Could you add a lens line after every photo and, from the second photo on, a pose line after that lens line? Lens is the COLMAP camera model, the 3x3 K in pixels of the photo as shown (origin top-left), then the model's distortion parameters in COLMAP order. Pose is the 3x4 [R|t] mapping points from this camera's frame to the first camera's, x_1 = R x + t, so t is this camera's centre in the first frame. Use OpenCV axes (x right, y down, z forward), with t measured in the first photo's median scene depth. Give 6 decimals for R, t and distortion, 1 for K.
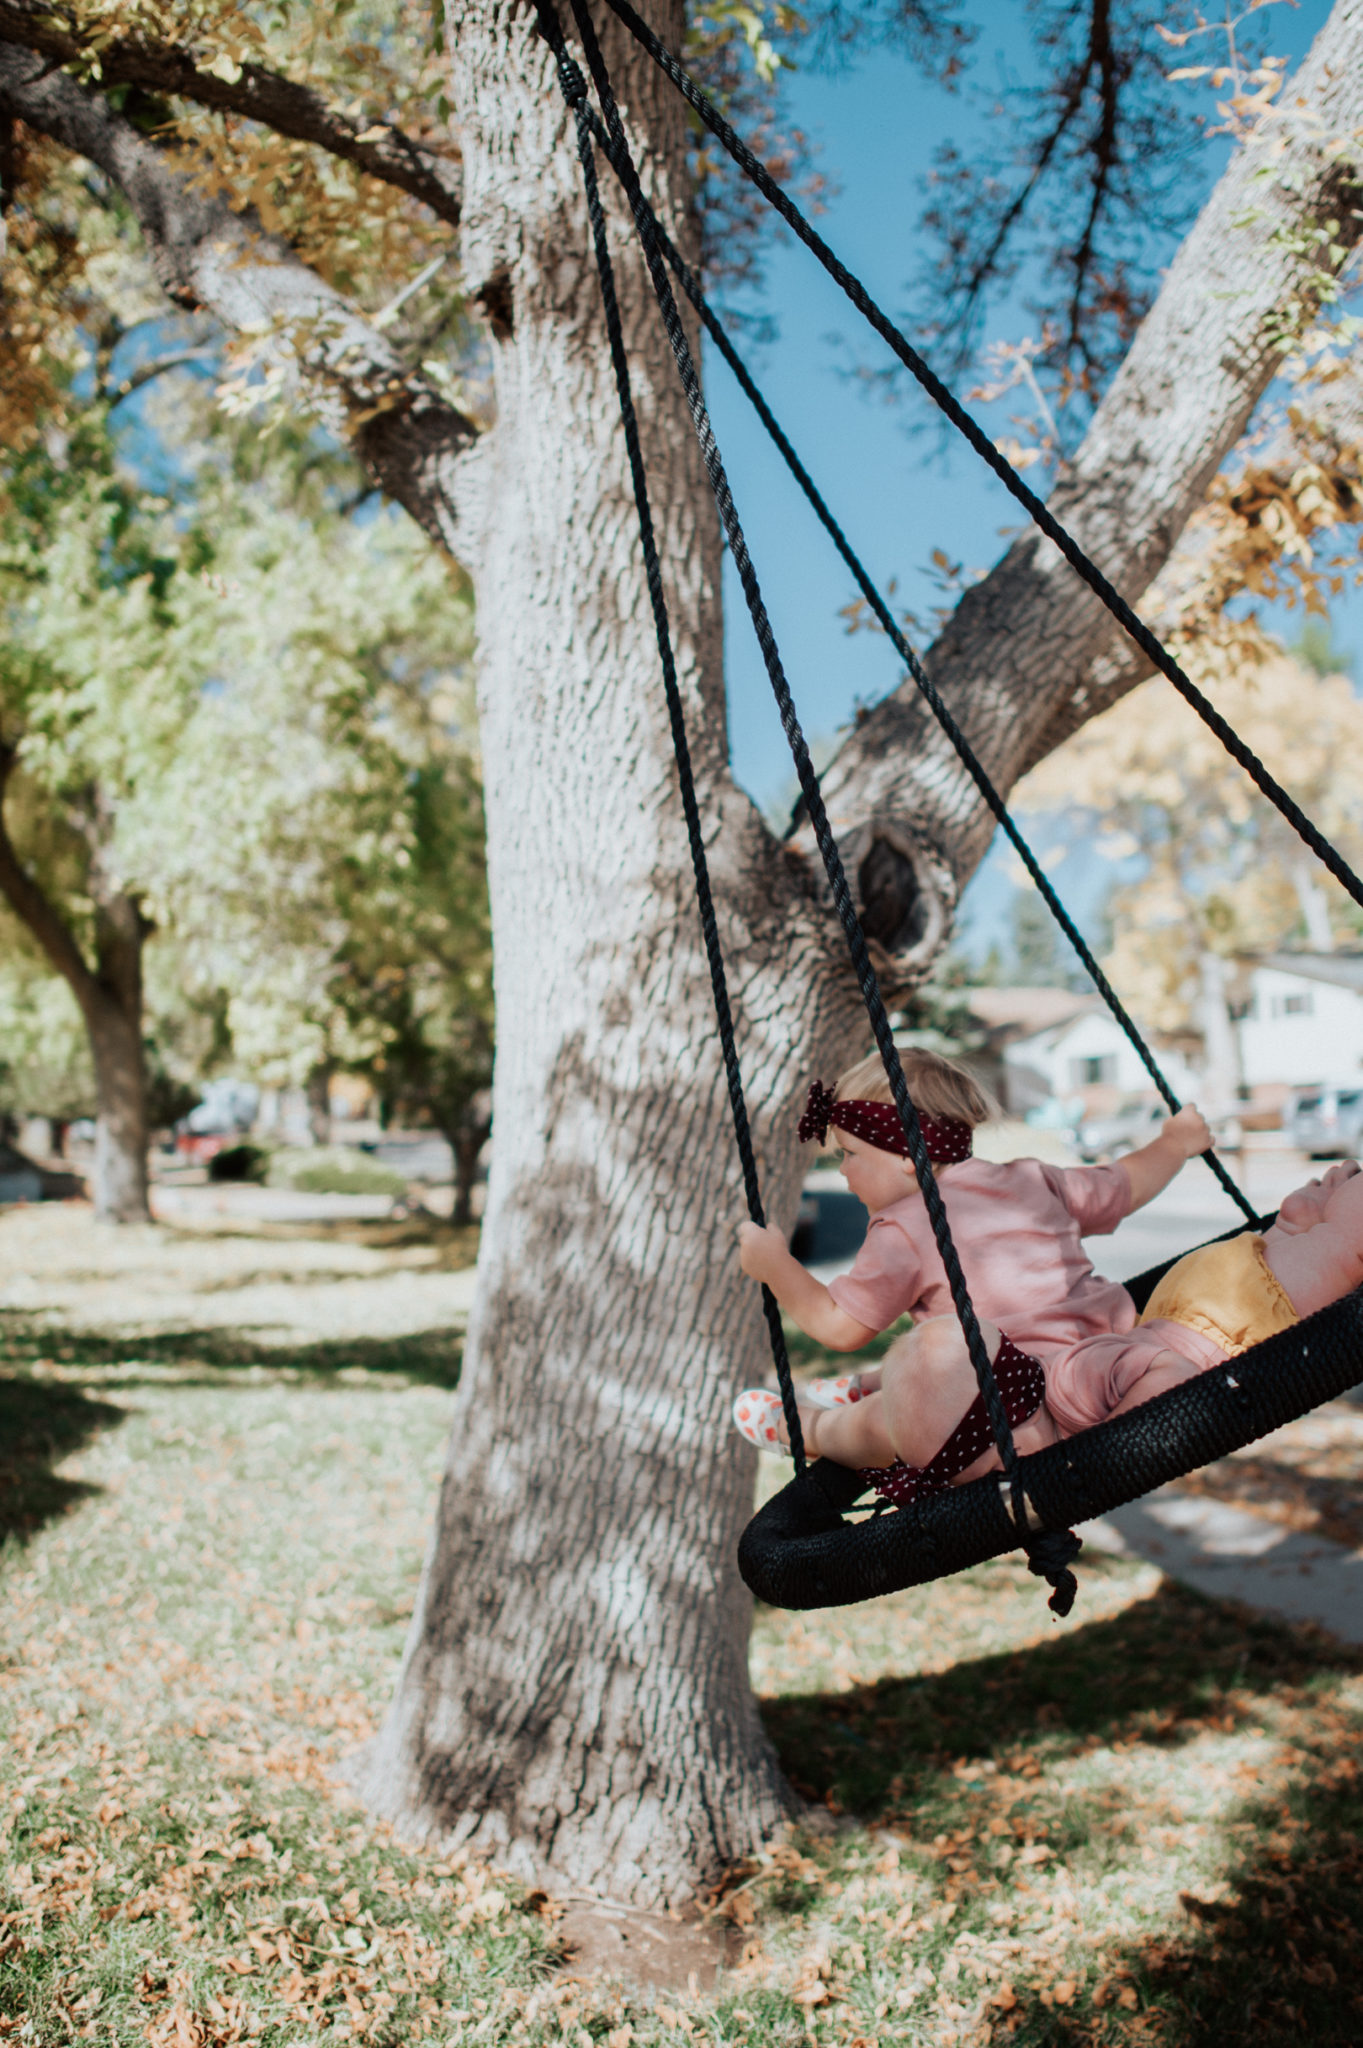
lens RADIAL K [[1888.4, 0, 681.5], [0, 1888.4, 1024.0], [0, 0, 1]] dist [0.009197, -0.000612]
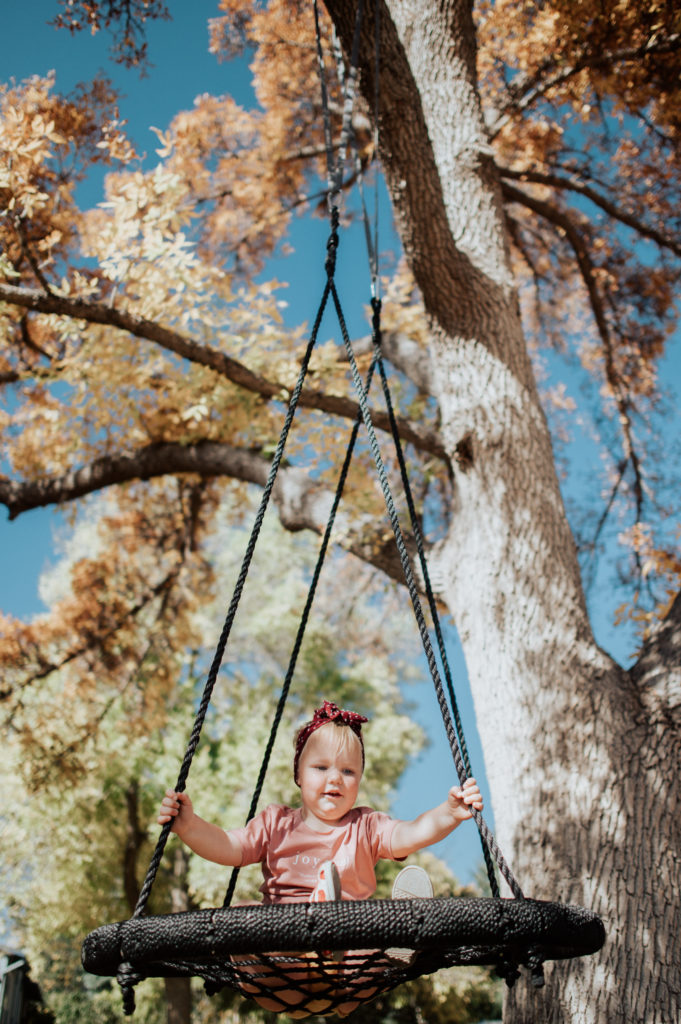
lens RADIAL K [[826.9, 0, 340.5], [0, 826.9, 512.0], [0, 0, 1]] dist [0.005346, 0.002032]
pose [[0.993727, -0.088384, -0.068524, -0.036077], [0.040811, 0.857052, -0.513611, 0.037139], [0.104124, 0.507593, 0.855282, 0.032454]]
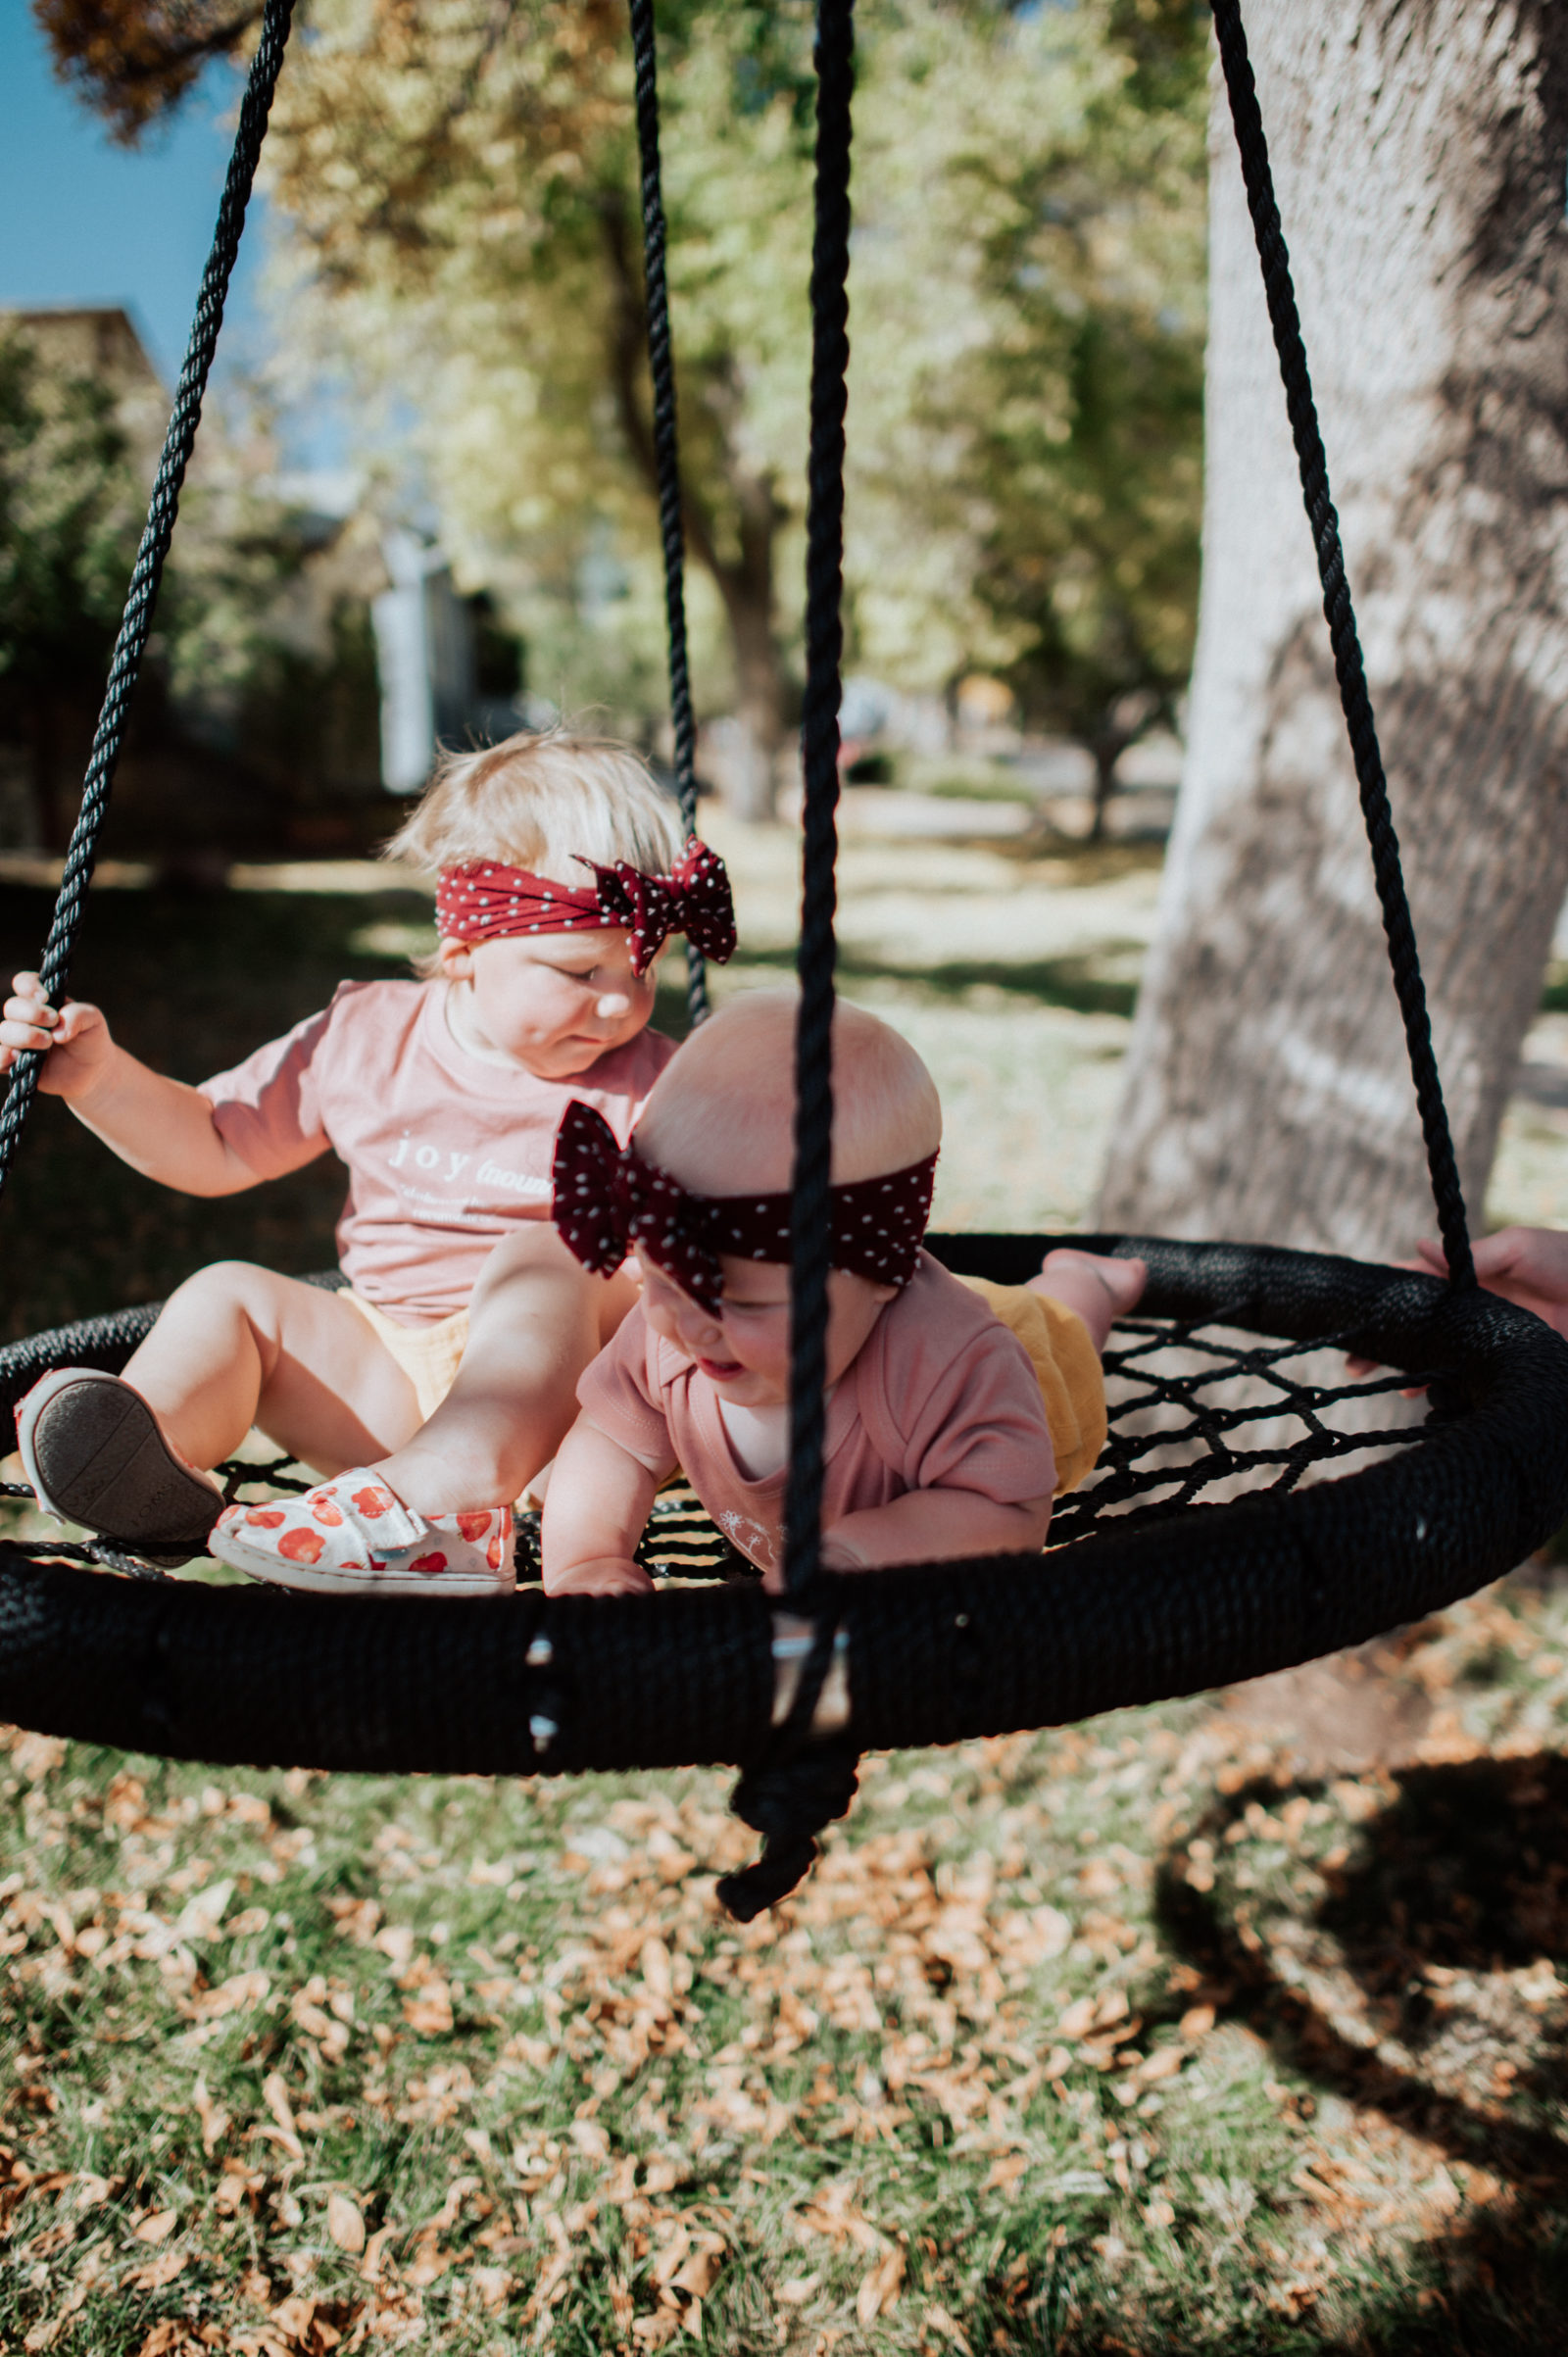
lens RADIAL K [[1903.4, 0, 784.0], [0, 1903.4, 1178.5], [0, 0, 1]] dist [0.005346, 0.002032]
pose [[0.962253, 0.087355, -0.257756, -0.008794], [-0.012184, 0.959966, 0.279852, 0.002657], [0.271883, -0.266148, 0.924794, 0.033503]]
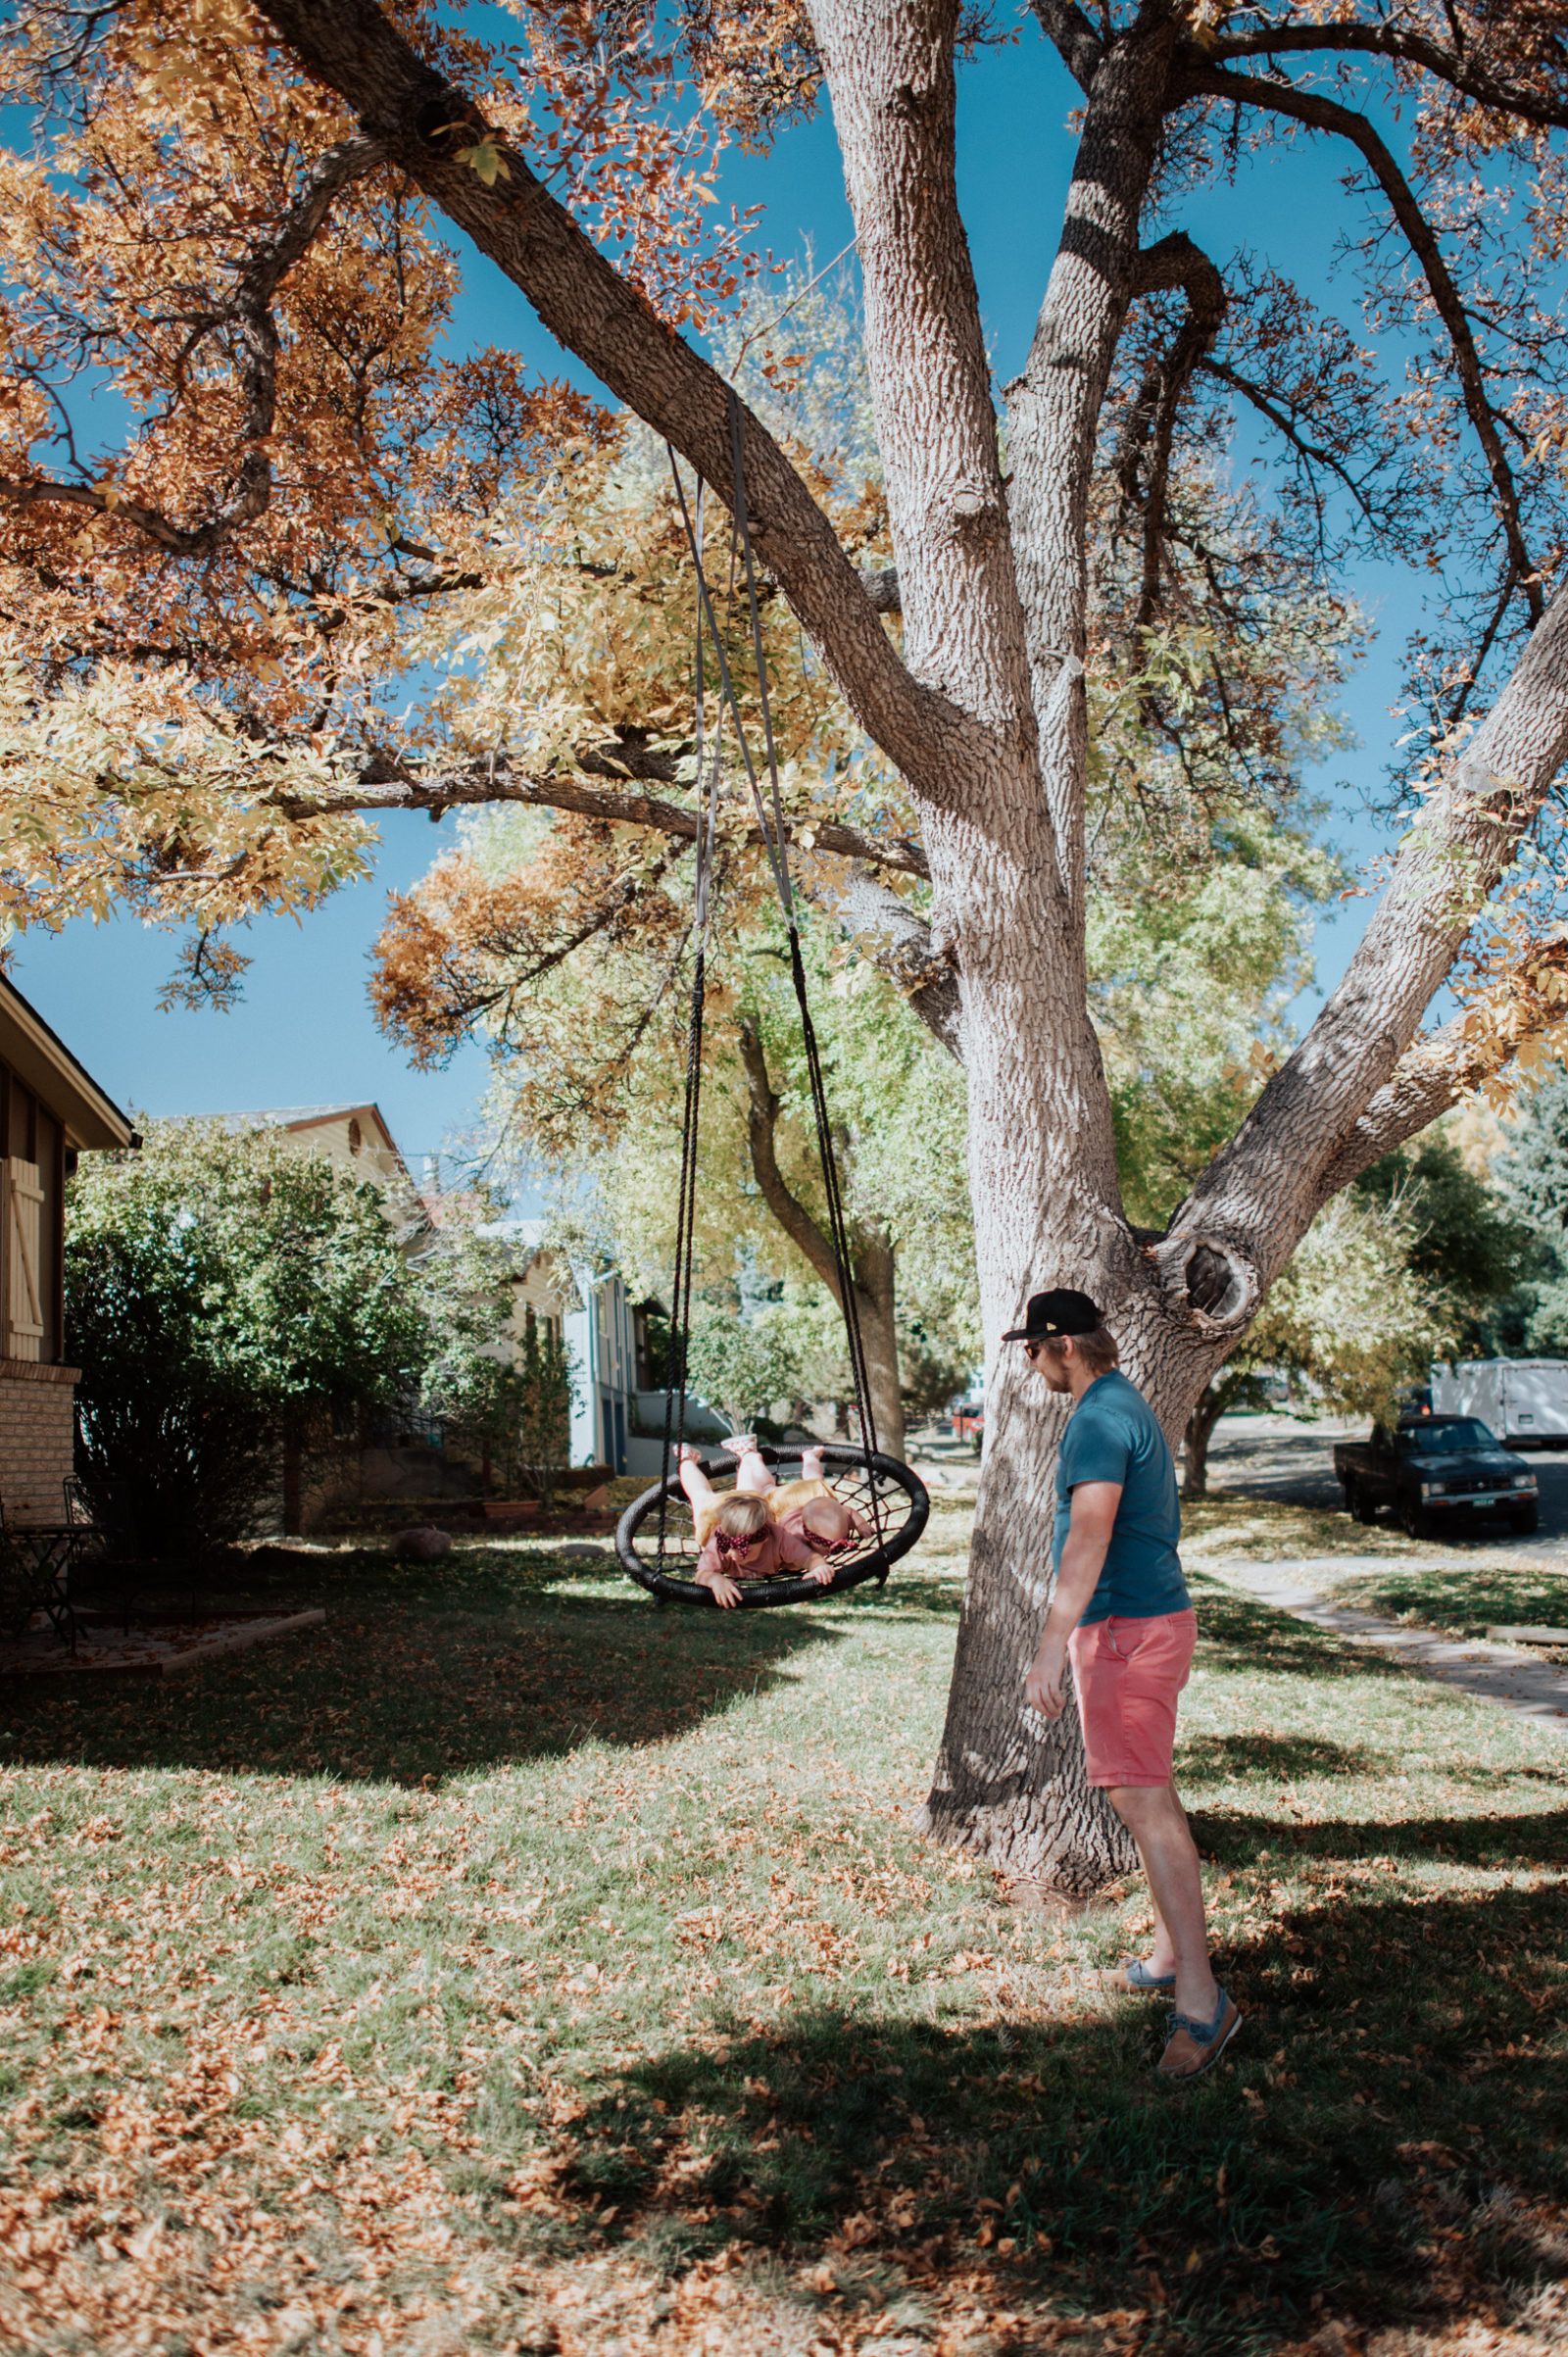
lens RADIAL K [[1903.4, 0, 784.0], [0, 1903.4, 1178.5], [0, 0, 1]] dist [0.005346, 0.002032]
pose [[0.936731, -0.051546, -0.346233, 0.070087], [0.029781, 0.997248, -0.067894, -0.011602], [0.348780, 0.053288, 0.935689, -0.136729]]
